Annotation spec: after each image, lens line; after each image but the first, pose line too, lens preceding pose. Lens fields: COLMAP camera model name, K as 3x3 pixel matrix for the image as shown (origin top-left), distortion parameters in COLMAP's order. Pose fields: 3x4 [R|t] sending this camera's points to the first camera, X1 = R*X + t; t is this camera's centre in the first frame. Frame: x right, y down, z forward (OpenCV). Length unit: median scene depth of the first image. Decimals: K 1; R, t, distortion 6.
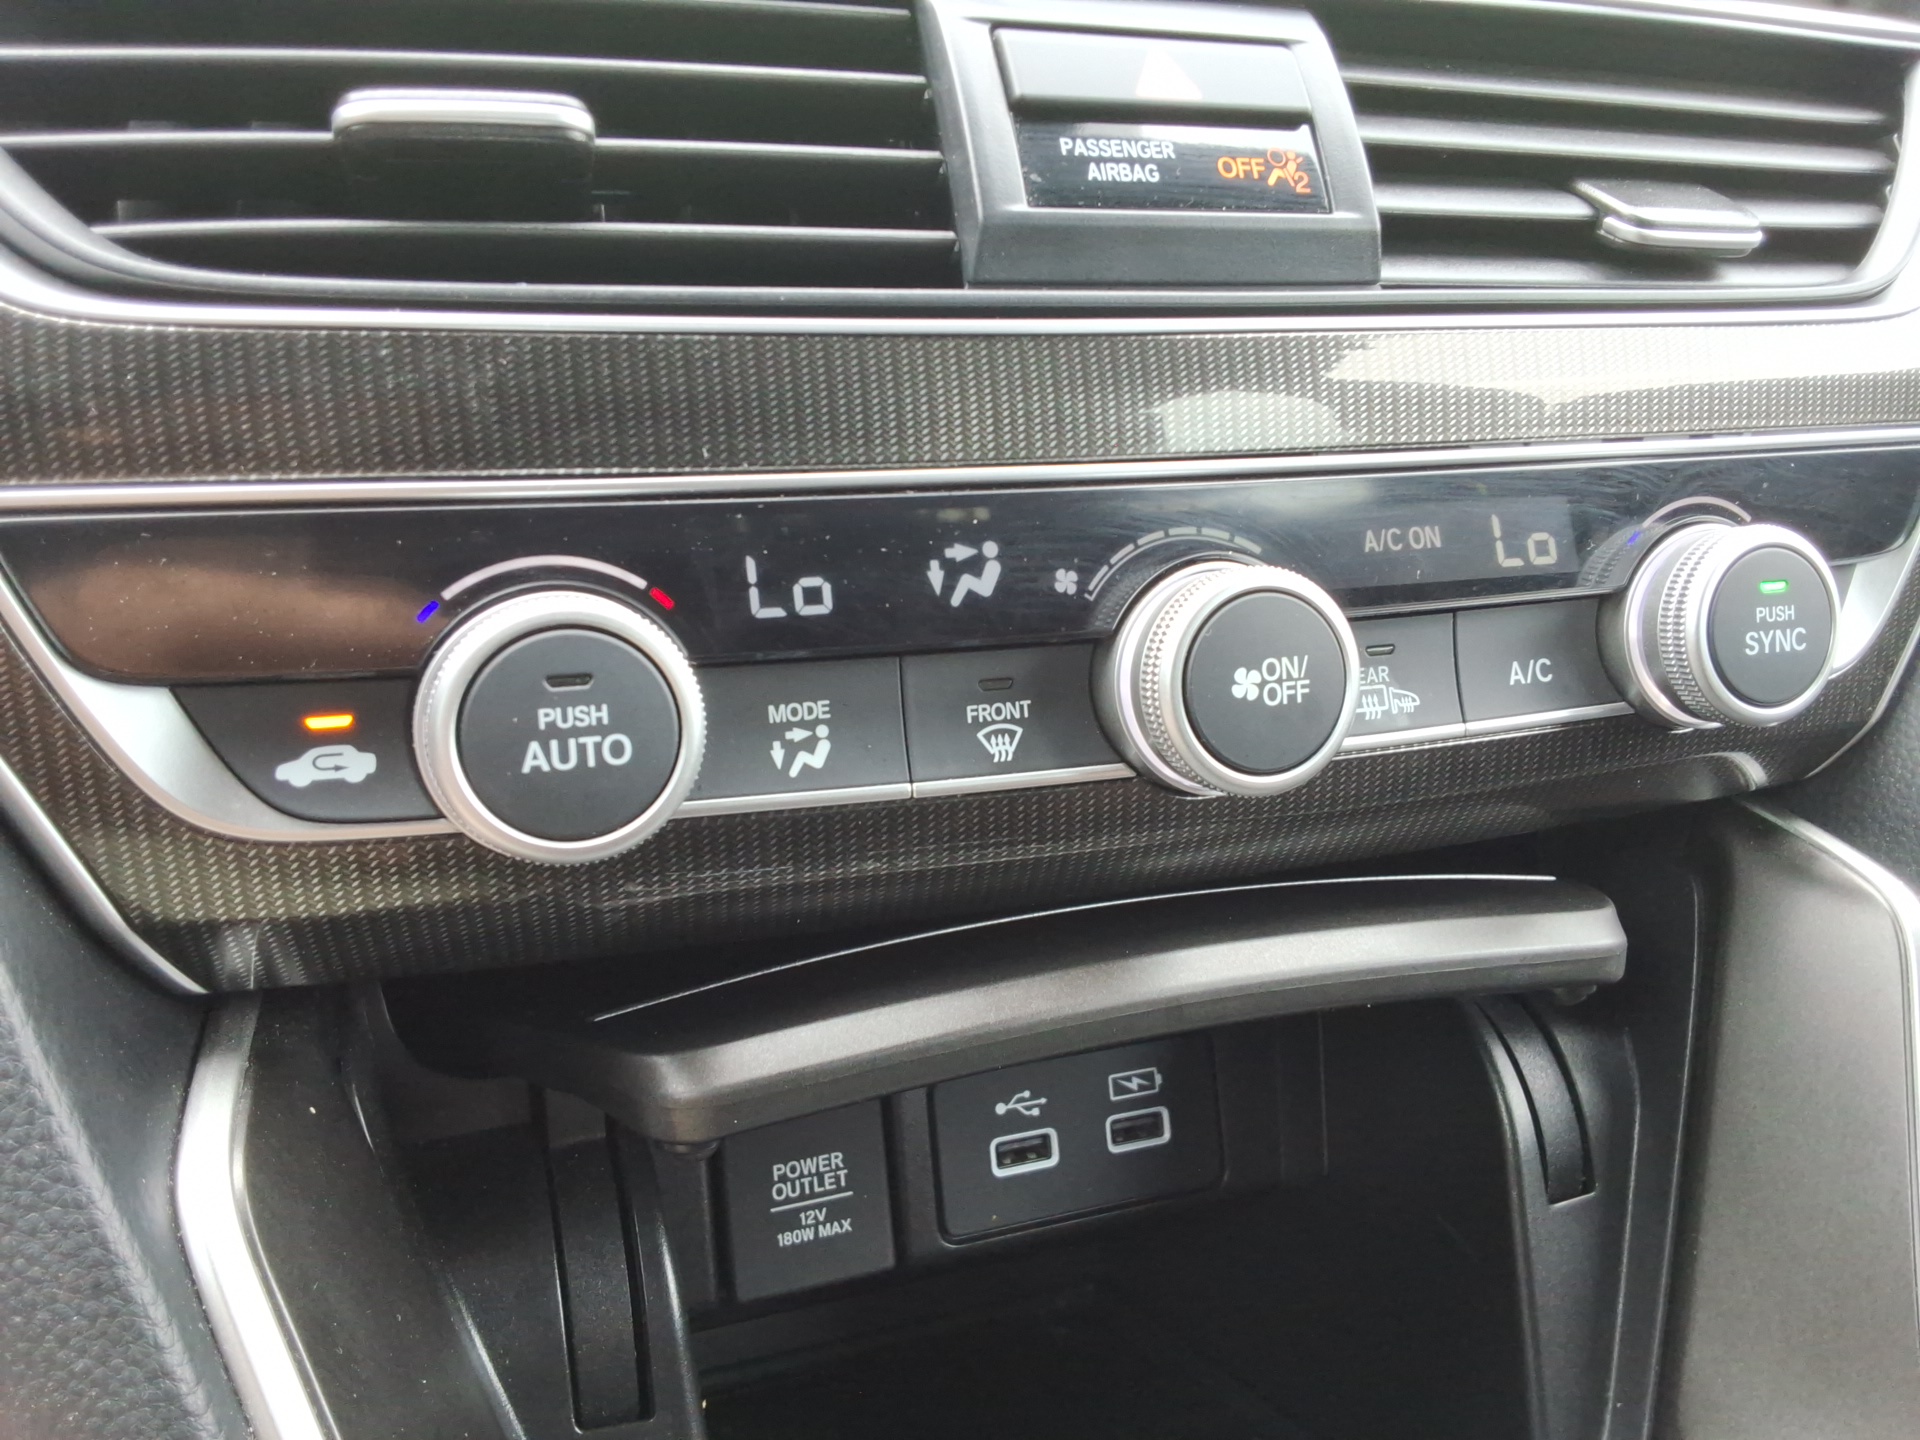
lens RADIAL K [[1573.1, 0, 968.4], [0, 1573.1, 690.7], [0, 0, 1]] dist [0.119919, -0.209536]
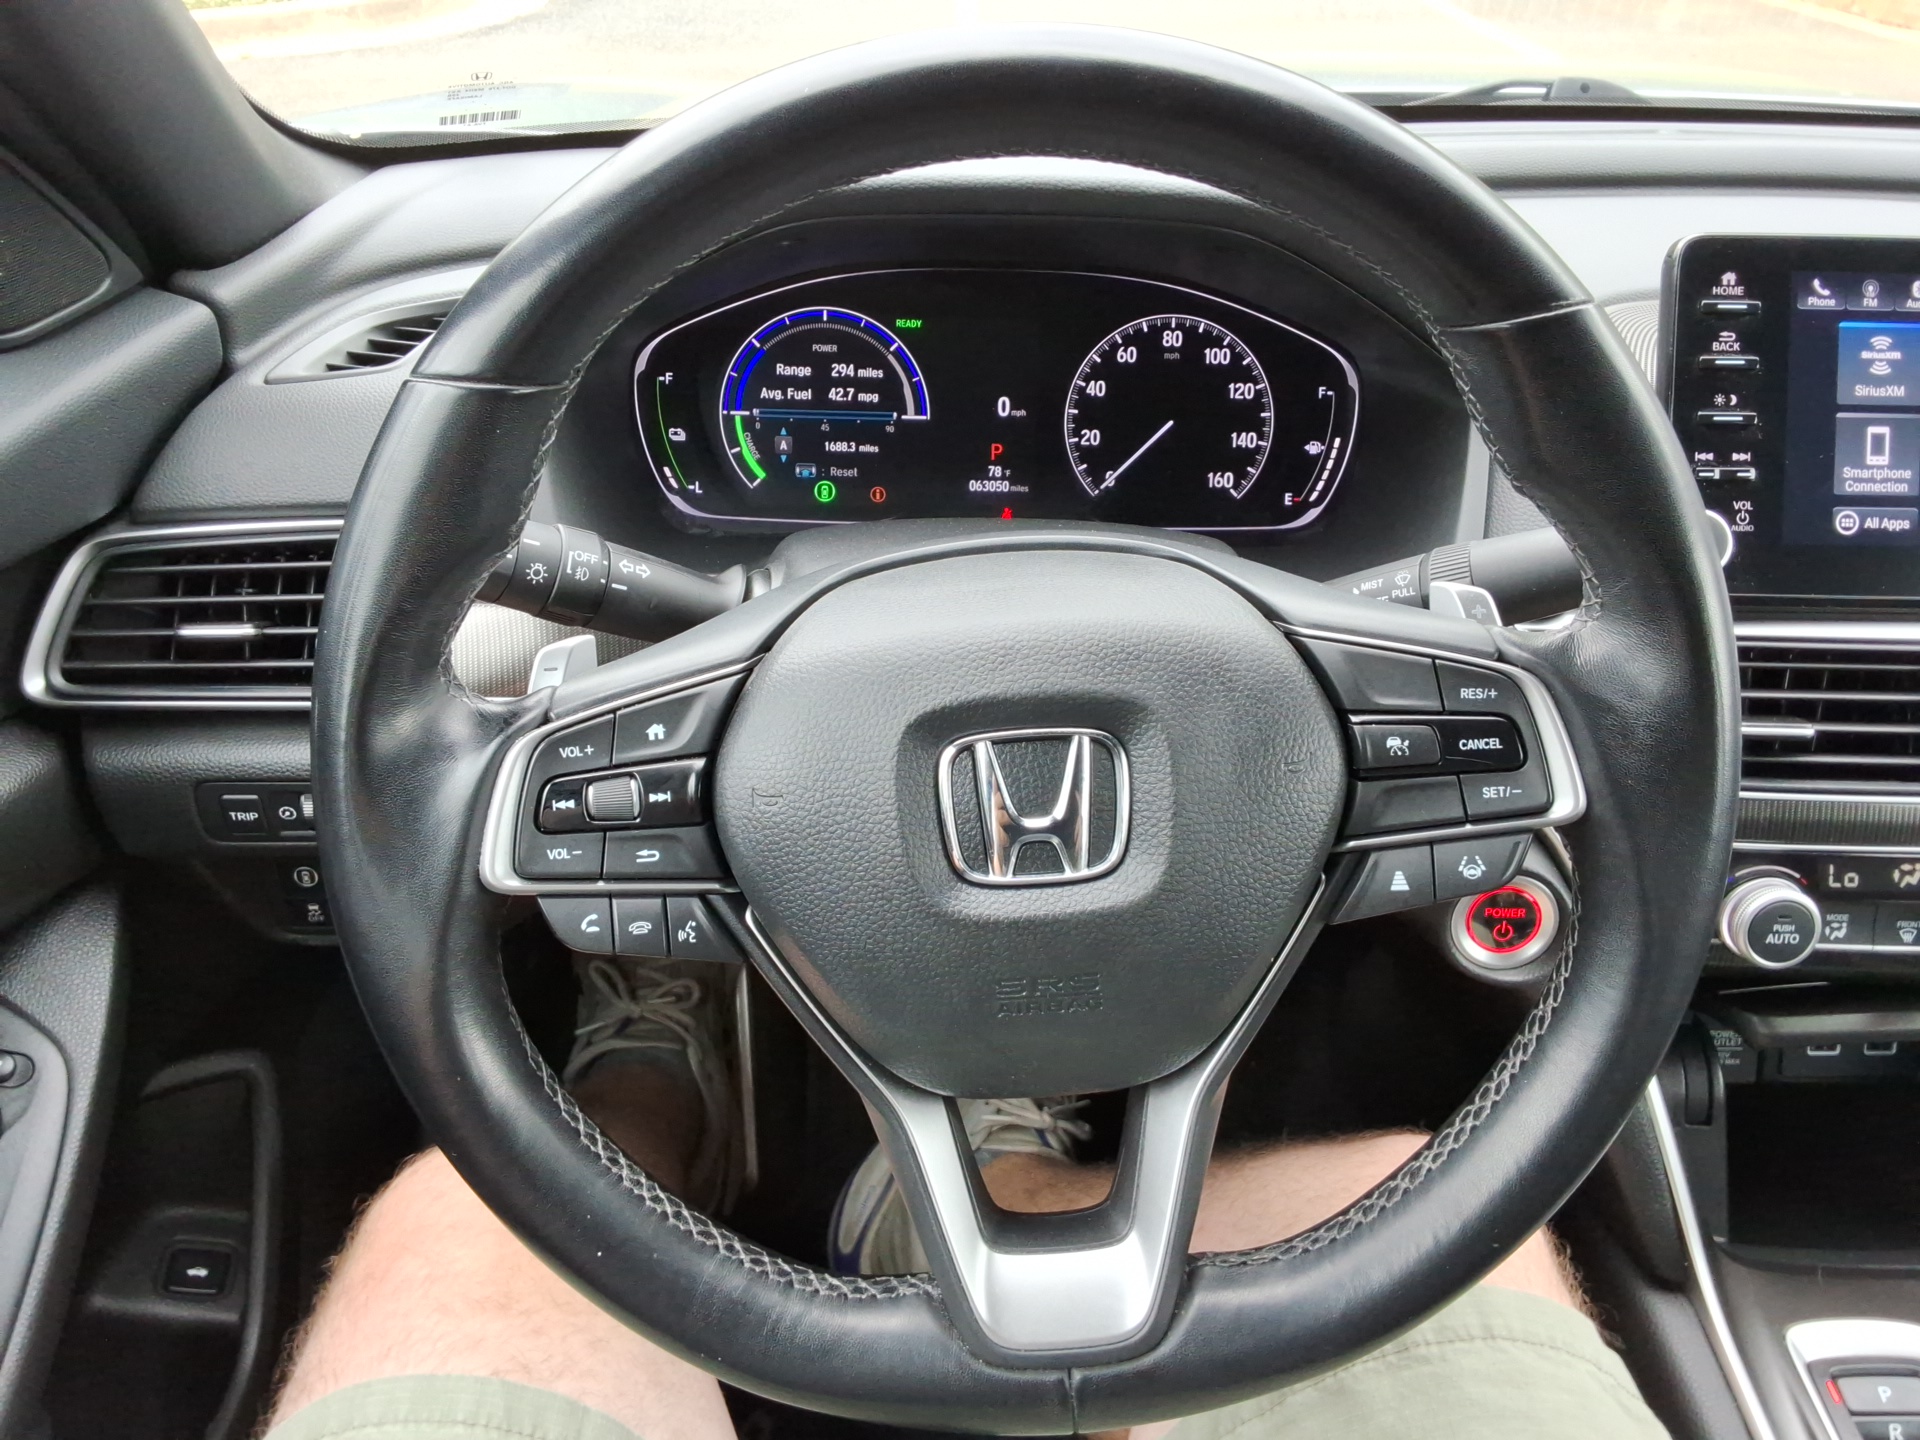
lens RADIAL K [[1550.2, 0, 978.4], [0, 1550.2, 696.5], [0, 0, 1]] dist [0.112249, -0.182803]
pose [[0.944361, 0.154719, -0.290249, -0.561720], [-0.097662, 0.974558, 0.201739, -0.555827], [0.314078, -0.162168, 0.935445, -1.457150]]
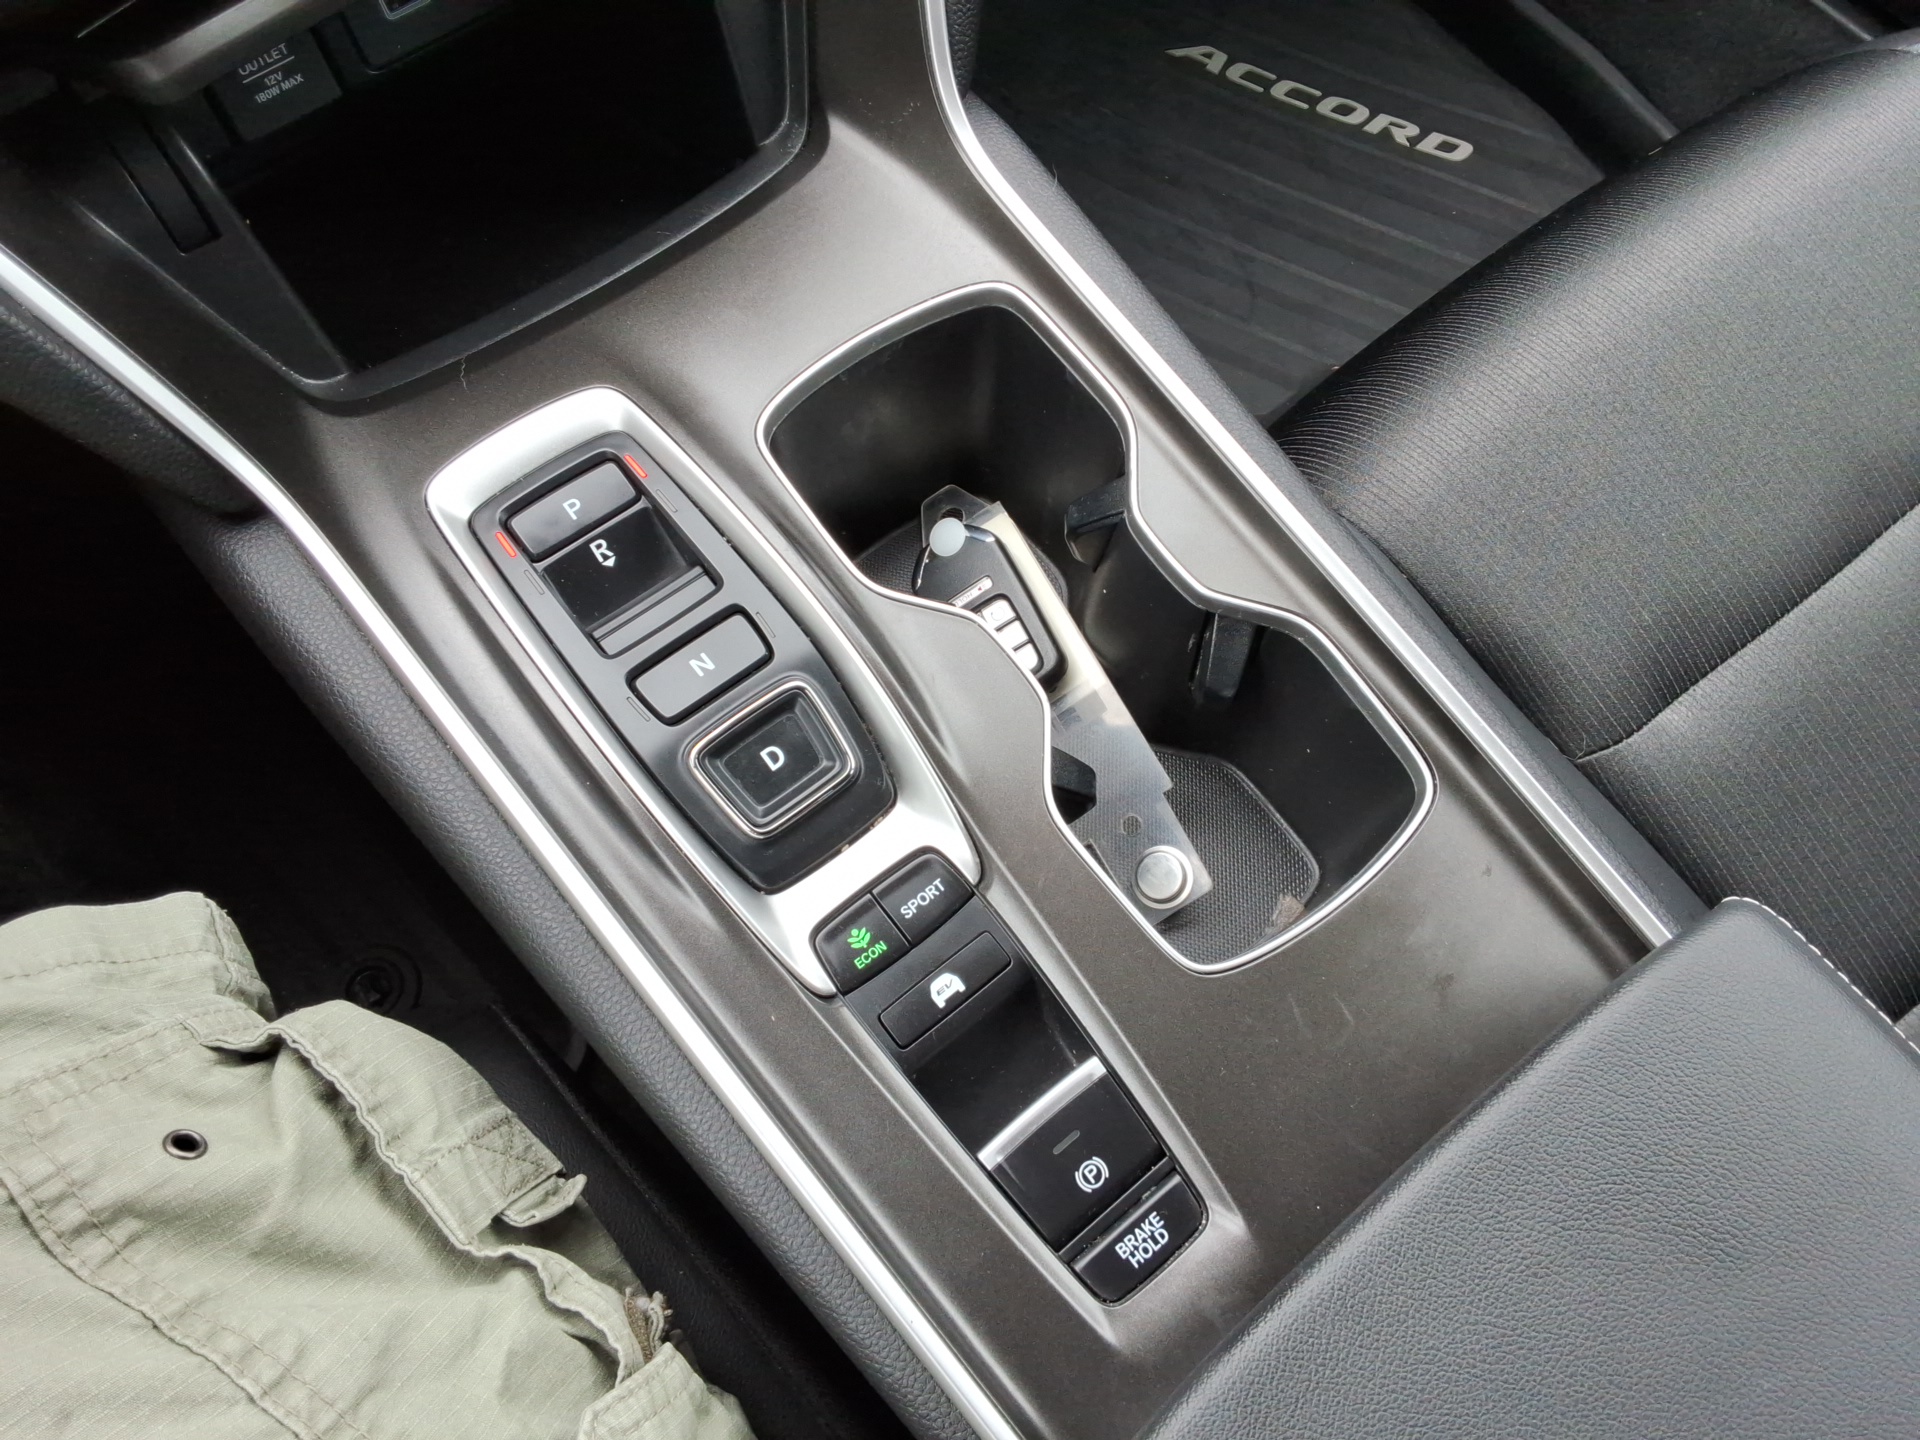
lens RADIAL K [[1550.2, 0, 978.4], [0, 1550.2, 696.5], [0, 0, 1]] dist [0.112249, -0.182803]
pose [[0.948612, -0.280829, 0.145846, 0.159738], [0.080849, 0.660683, 0.746298, -0.356362], [-0.305940, -0.696156, 0.649437, -0.600078]]
